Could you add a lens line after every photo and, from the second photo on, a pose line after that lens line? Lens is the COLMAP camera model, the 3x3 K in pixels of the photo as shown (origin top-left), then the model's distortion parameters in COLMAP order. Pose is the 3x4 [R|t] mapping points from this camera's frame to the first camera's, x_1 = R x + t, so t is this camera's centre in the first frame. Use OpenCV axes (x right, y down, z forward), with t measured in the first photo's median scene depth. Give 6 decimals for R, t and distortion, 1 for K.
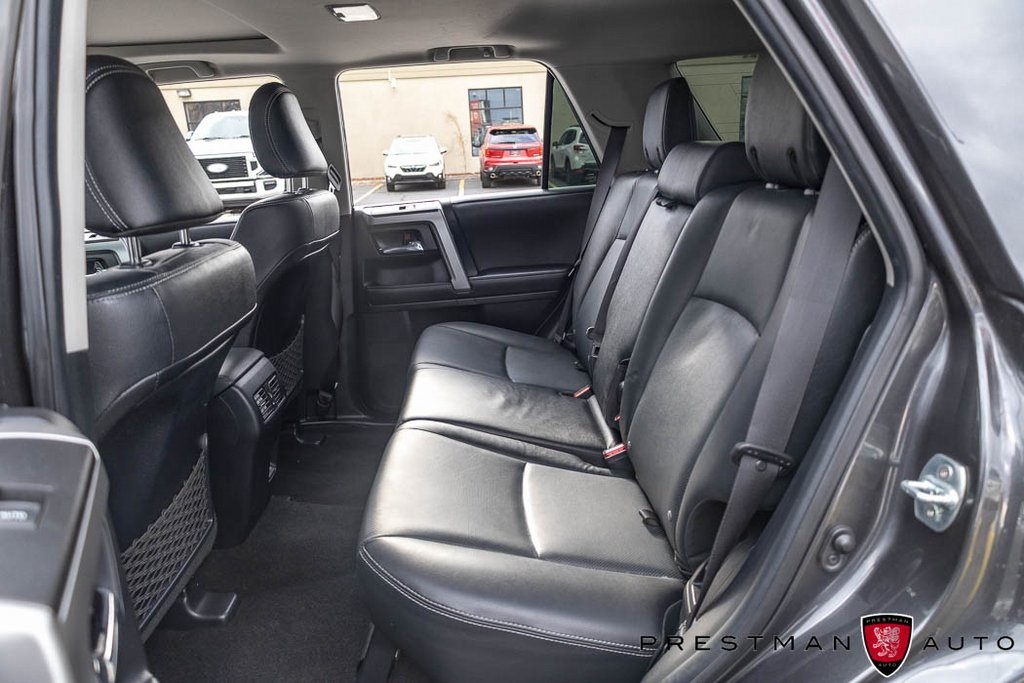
lens RADIAL K [[663.4, 0, 511.1], [0, 663.4, 342.4], [0, 0, 1]] dist [0.009409, 0.002080]
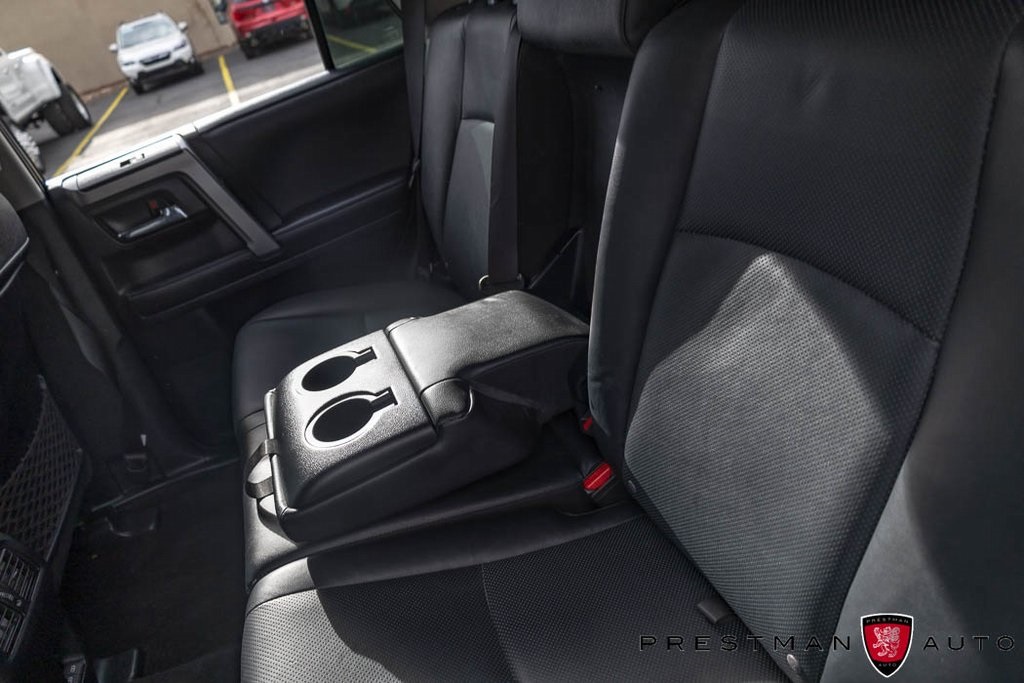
lens RADIAL K [[663.4, 0, 512.8], [0, 663.4, 342.2], [0, 0, 1]] dist [0.009409, 0.002080]
pose [[0.921993, -0.348134, 0.169504, 0.010274], [0.301308, 0.920002, 0.250618, -0.090141], [-0.243193, -0.179995, 0.953131, 0.265741]]
